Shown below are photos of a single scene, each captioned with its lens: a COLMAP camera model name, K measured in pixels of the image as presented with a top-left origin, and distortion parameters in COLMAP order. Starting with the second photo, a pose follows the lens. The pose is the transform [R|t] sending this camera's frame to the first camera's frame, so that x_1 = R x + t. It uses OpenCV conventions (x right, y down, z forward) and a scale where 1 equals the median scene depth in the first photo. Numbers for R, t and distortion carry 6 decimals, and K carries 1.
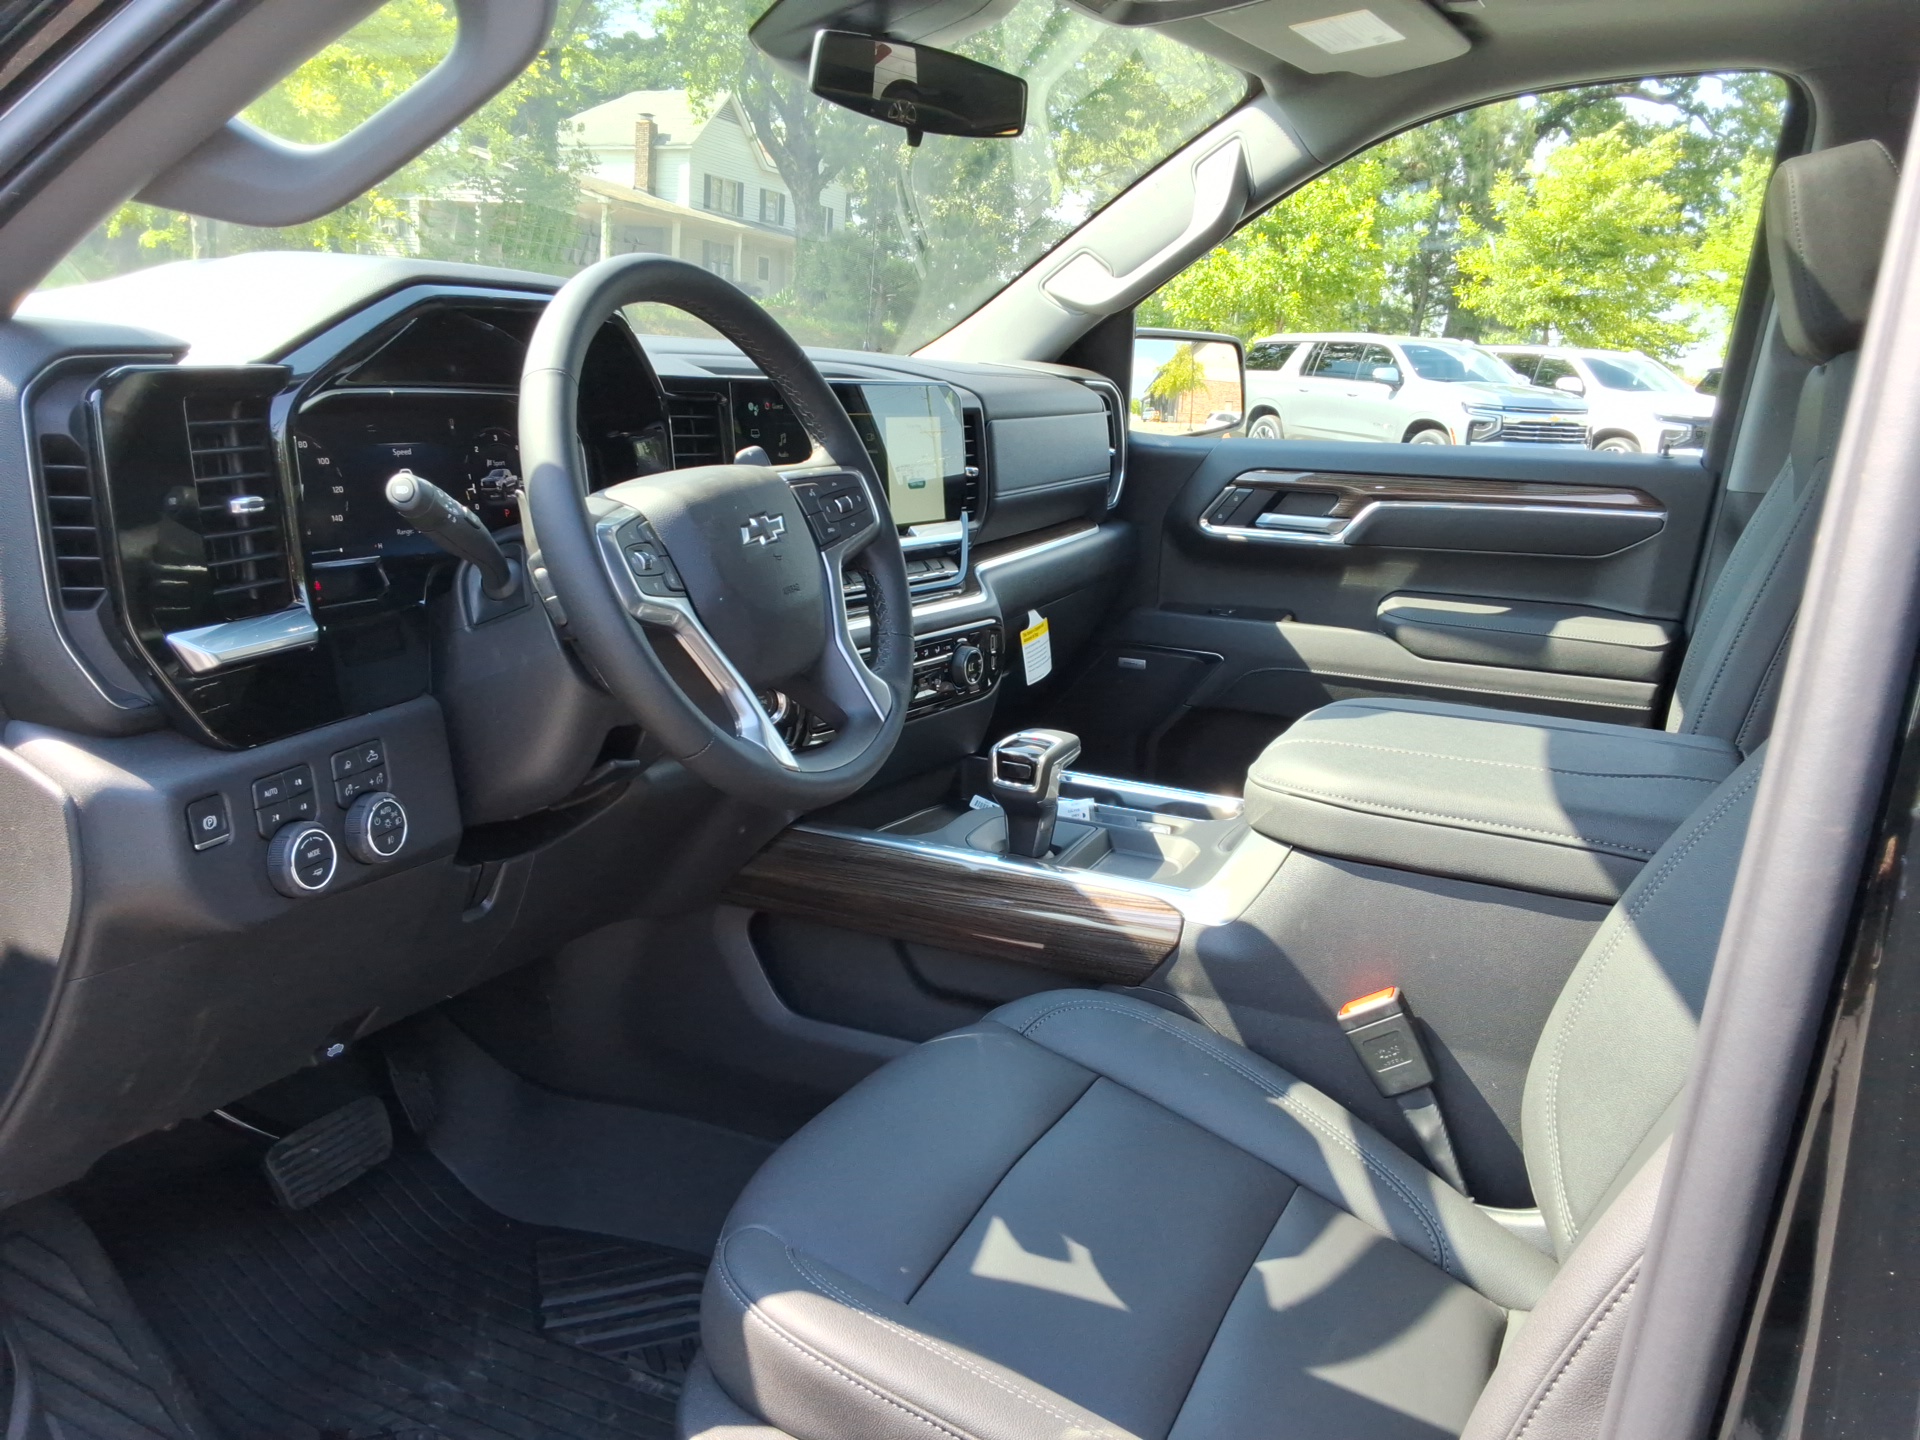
lens RADIAL K [[1544.3, 0, 961.1], [0, 1544.3, 735.9], [0, 0, 1]] dist [0.099961, -0.149992]
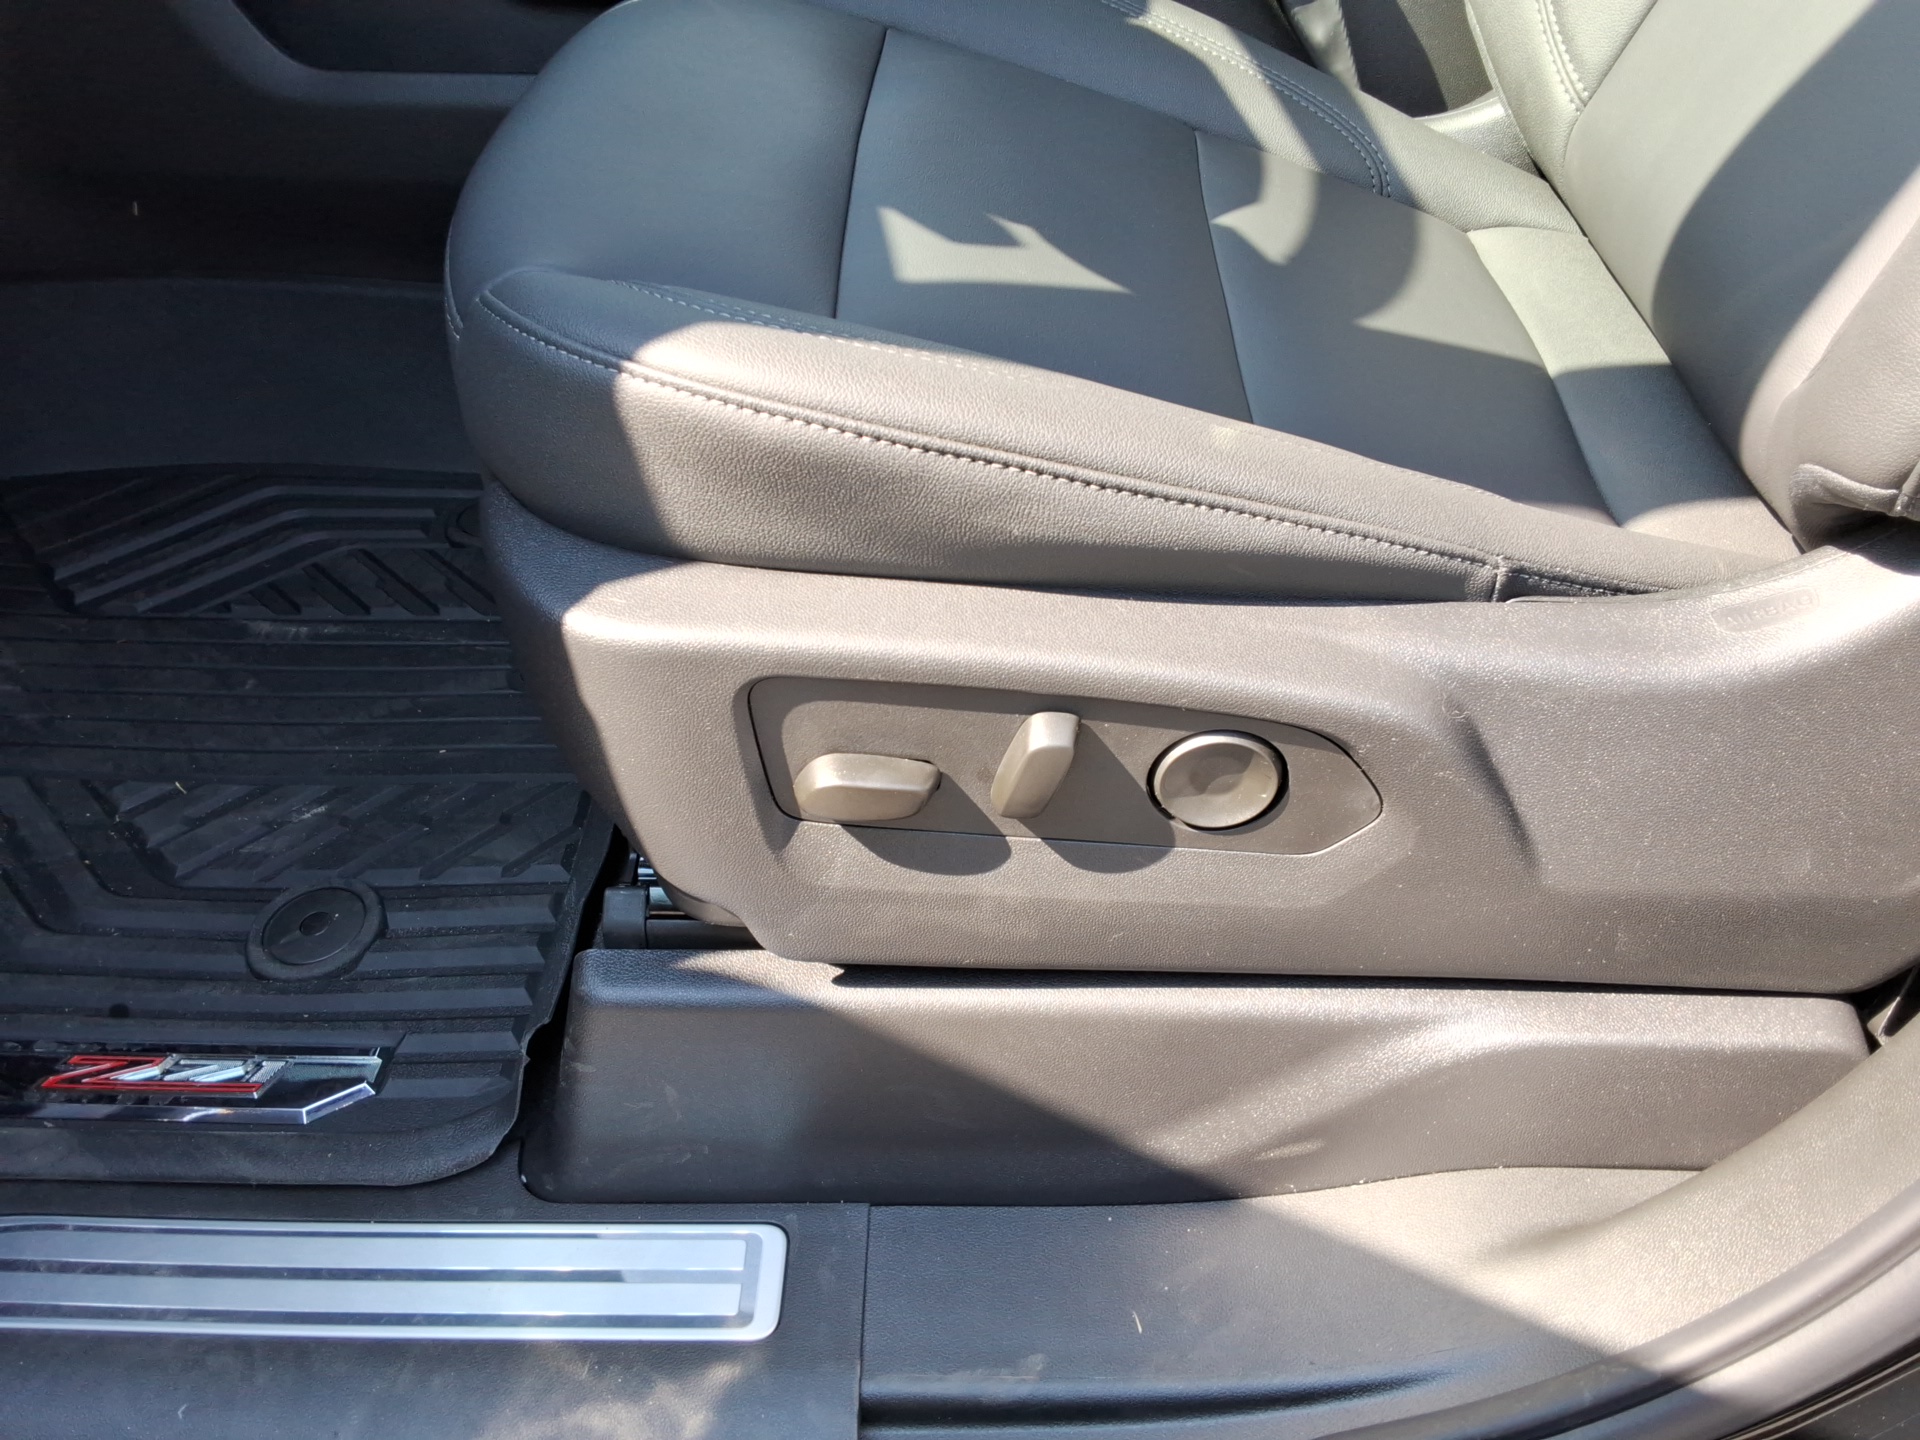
lens RADIAL K [[1544.3, 0, 960.7], [0, 1544.3, 717.8], [0, 0, 1]] dist [0.099961, -0.149992]
pose [[0.913605, -0.272232, 0.302020, -0.180900], [0.100739, 0.871178, 0.480521, 0.179511], [-0.393927, -0.408581, 0.823337, 0.367432]]
